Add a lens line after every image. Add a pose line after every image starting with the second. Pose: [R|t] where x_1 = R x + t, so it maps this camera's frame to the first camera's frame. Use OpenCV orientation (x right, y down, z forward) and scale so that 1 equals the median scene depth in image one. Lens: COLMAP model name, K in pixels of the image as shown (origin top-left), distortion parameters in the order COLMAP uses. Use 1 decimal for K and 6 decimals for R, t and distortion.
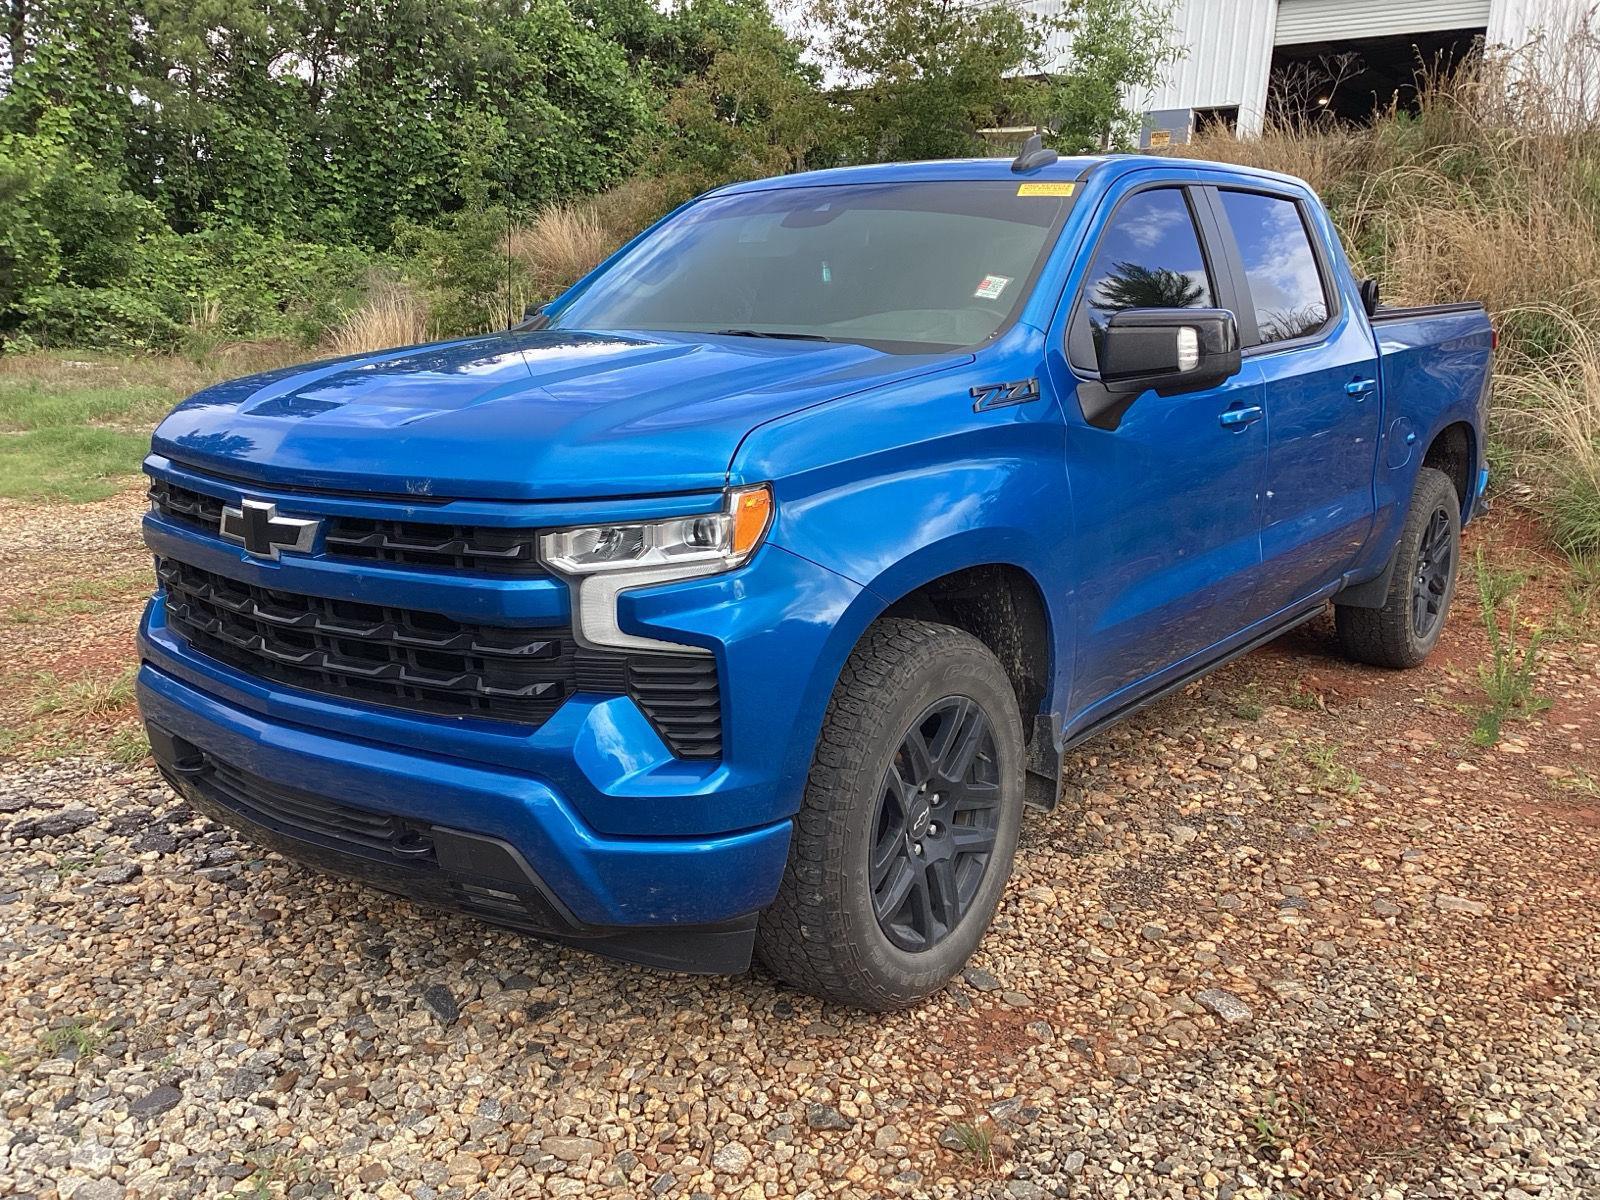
lens RADIAL K [[1505.4, 0, 800.0], [0, 1505.4, 600.0], [0, 0, 1]] dist [0.006056, -0.000033]
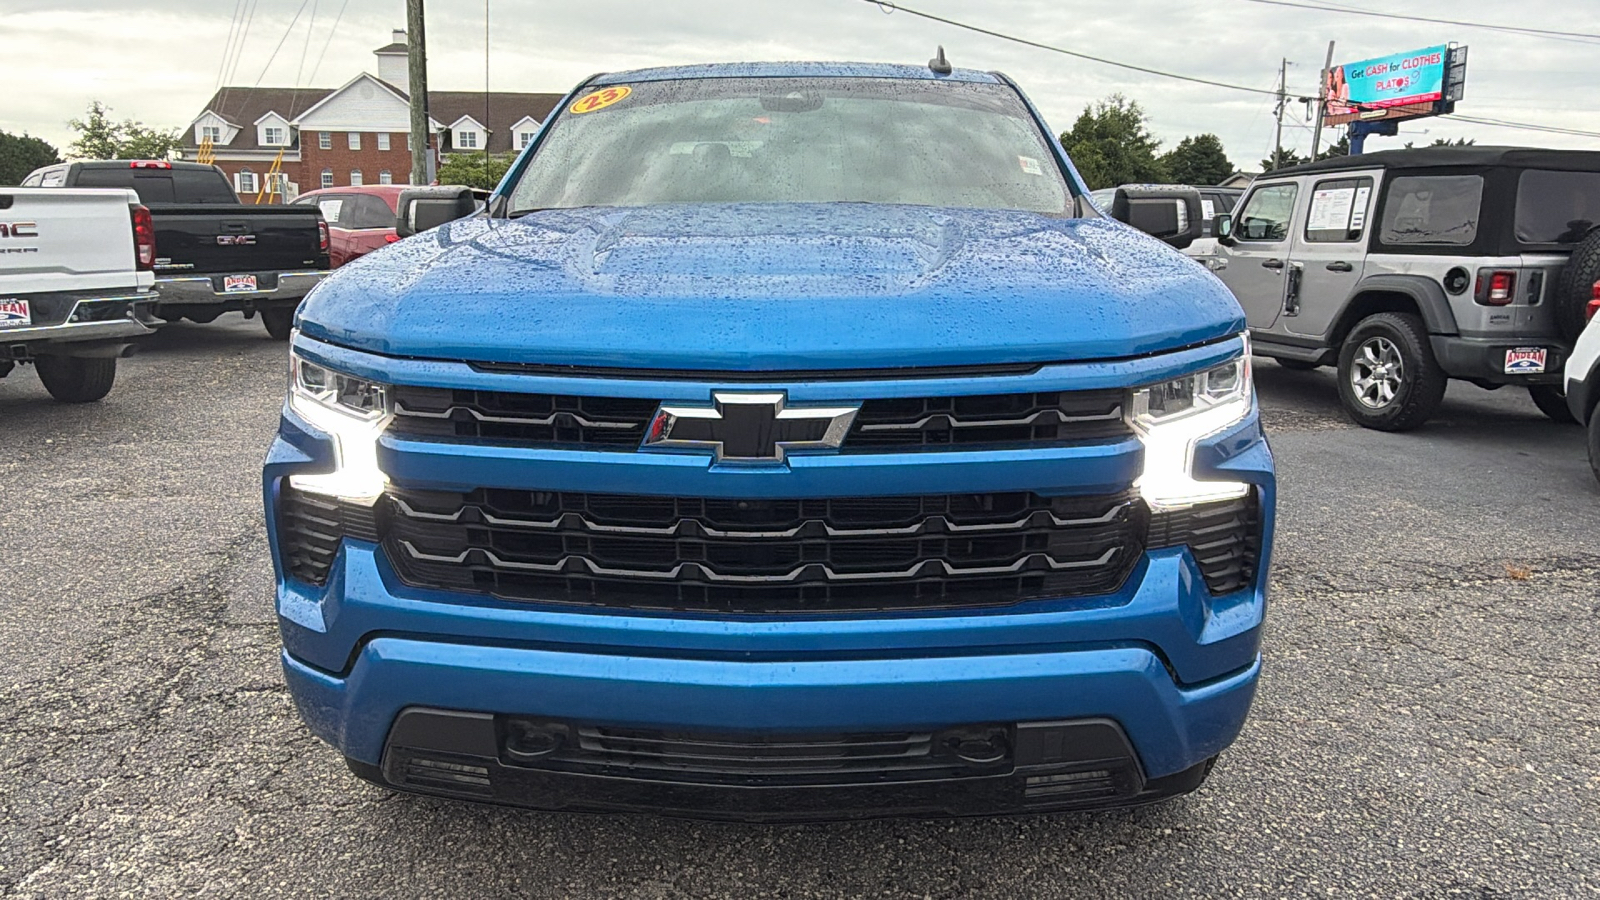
lens RADIAL K [[1139.5, 0, 800.0], [0, 1139.5, 450.0], [0, 0, 1]] dist [0.004592, 0.002790]
pose [[0.801452, -0.127235, 0.584368, -0.708434], [0.128407, 0.990929, 0.039648, -0.057519], [-0.584112, 0.043261, 0.810519, 0.489047]]
